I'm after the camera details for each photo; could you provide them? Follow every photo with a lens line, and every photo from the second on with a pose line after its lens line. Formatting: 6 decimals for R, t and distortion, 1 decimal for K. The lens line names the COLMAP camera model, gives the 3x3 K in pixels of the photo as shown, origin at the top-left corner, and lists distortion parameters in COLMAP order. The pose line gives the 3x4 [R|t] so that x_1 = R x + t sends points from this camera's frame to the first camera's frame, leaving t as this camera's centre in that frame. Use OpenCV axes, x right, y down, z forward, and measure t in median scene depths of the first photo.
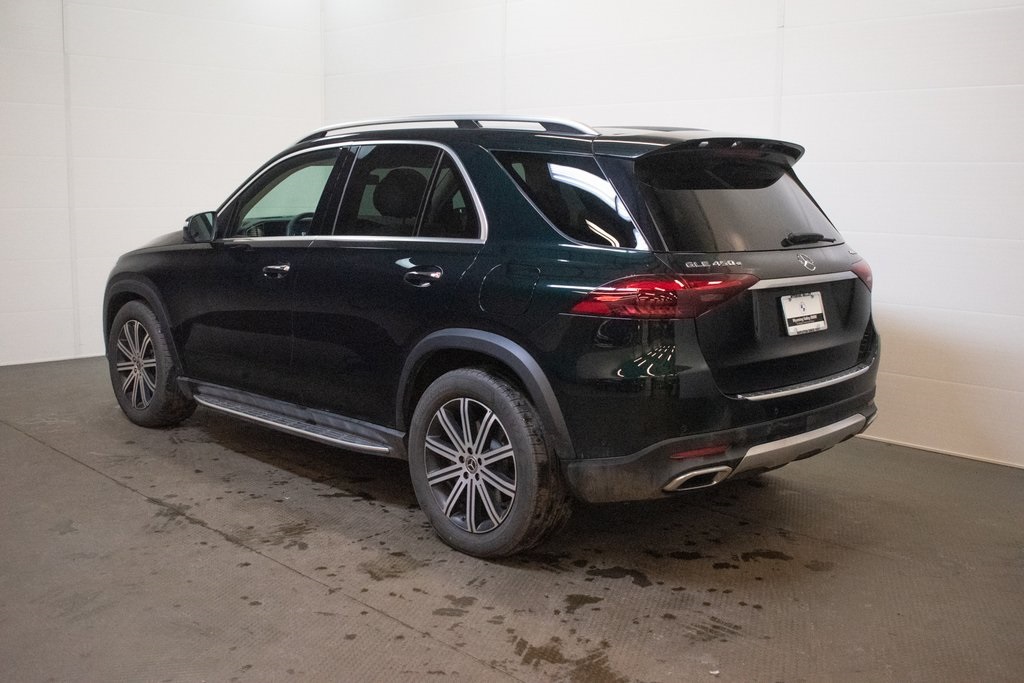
lens RADIAL K [[1012.2, 0, 511.4], [0, 1012.2, 345.2], [0, 0, 1]] dist [-0.016272, 0.000000]
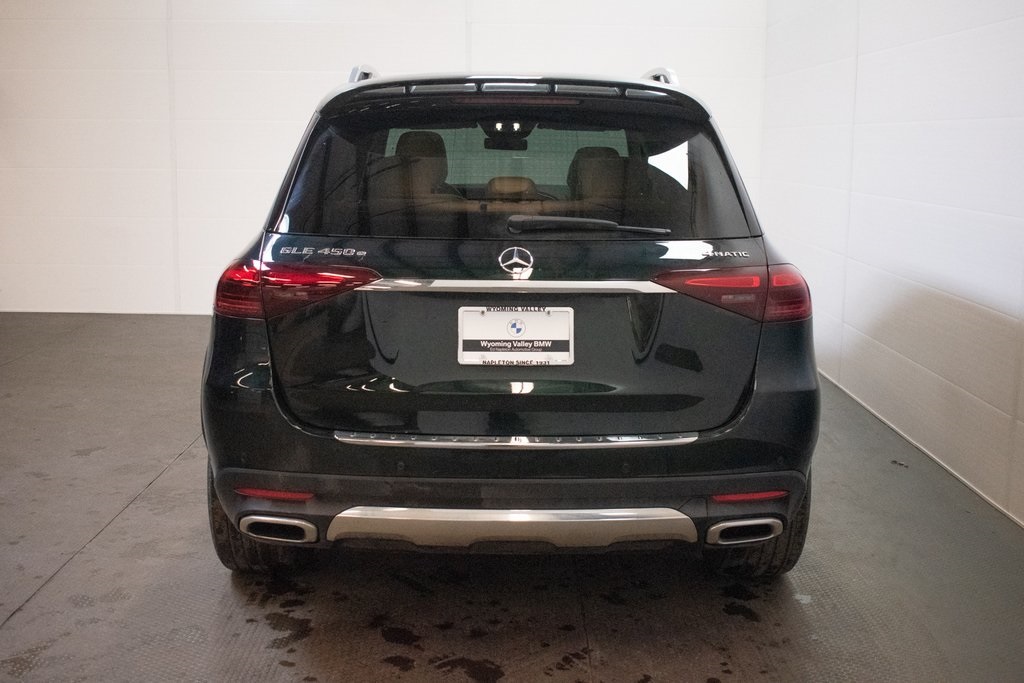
lens RADIAL K [[1118.0, 0, 512.8], [0, 1118.0, 338.0], [0, 0, 1]] dist [-0.078139, 0.000000]
pose [[0.716394, 0.120315, -0.687243, 0.834925], [-0.107251, 0.992302, 0.061922, -0.079436], [0.689403, 0.029347, 0.723783, 0.482237]]
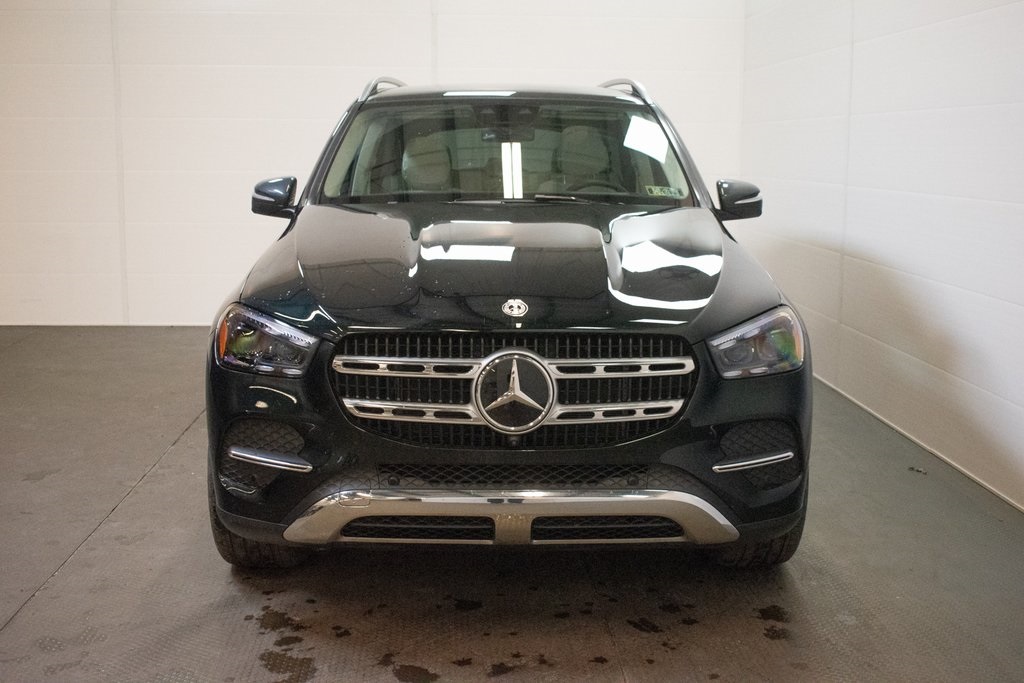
lens RADIAL K [[1136.1, 0, 511.1], [0, 1136.1, 340.9], [0, 0, 1]] dist [-0.066665, 0.000000]
pose [[0.753192, 0.106016, -0.649201, 0.756595], [-0.094578, 0.994126, 0.052616, -0.069287], [0.650966, 0.021770, 0.758795, 0.489624]]
